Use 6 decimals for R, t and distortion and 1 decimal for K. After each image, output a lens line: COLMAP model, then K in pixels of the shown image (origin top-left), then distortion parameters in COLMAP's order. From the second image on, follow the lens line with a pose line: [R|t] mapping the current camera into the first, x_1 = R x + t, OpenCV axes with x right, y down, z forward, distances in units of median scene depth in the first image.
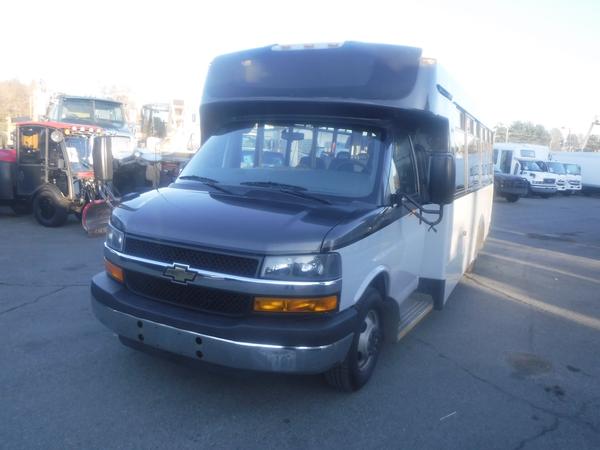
lens RADIAL K [[508.1, 0, 304.4], [0, 508.1, 225.3], [0, 0, 1]] dist [-0.027069, 0.020758]
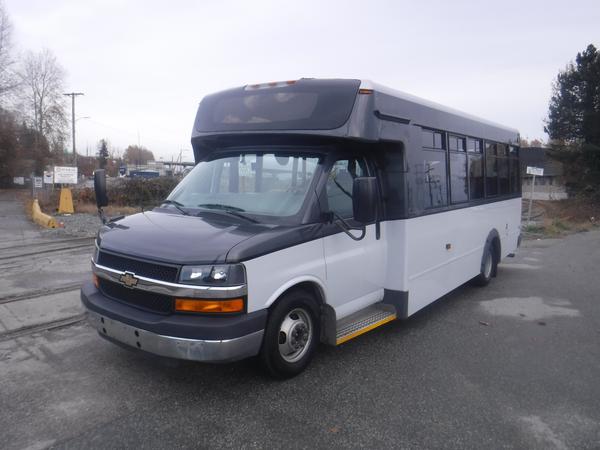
lens RADIAL K [[508.1, 0, 301.7], [0, 508.1, 228.7], [0, 0, 1]] dist [-0.027069, 0.020758]
pose [[0.979445, -0.013544, -0.201256, 0.388708], [0.008253, 0.999599, -0.027106, 0.005768], [0.201542, 0.024887, 0.979164, -0.130730]]
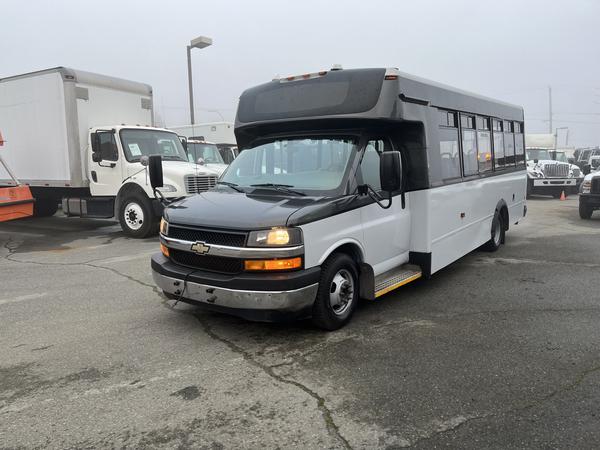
lens RADIAL K [[475.0, 0, 298.6], [0, 475.0, 227.8], [0, 0, 1]] dist [0.111873, -0.003405]
pose [[0.975518, -0.051010, -0.213924, 0.306281], [0.051100, 0.998680, -0.005110, 0.053378], [0.213902, -0.005947, 0.976837, -0.275866]]
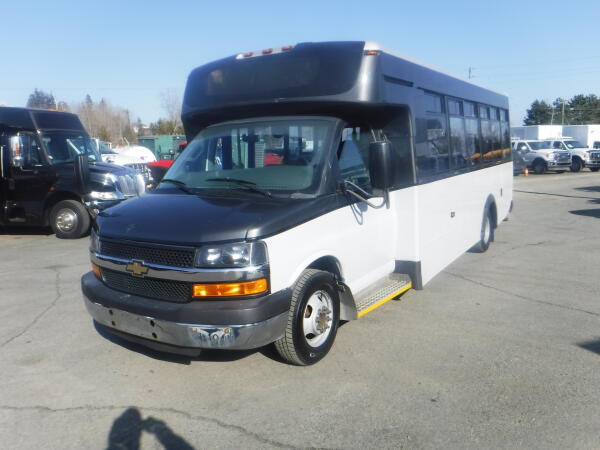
lens RADIAL K [[508.1, 0, 304.3], [0, 508.1, 234.4], [0, 0, 1]] dist [-0.027069, 0.020758]
pose [[0.986892, -0.070310, -0.145259, 0.277683], [0.074165, 0.997019, 0.021288, 0.020653], [0.143329, -0.031782, 0.989165, -0.080957]]
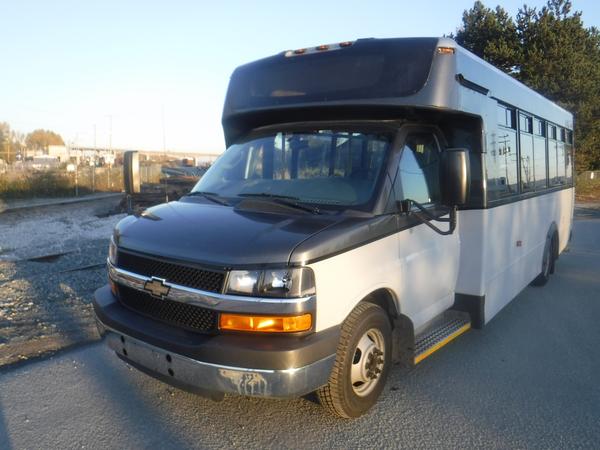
lens RADIAL K [[508.1, 0, 302.5], [0, 508.1, 224.6], [0, 0, 1]] dist [-0.027069, 0.020758]
pose [[0.979041, -0.018496, -0.202824, 0.207220], [0.013164, 0.999532, -0.027604, 0.004067], [0.203239, 0.024355, 0.978826, 0.092172]]
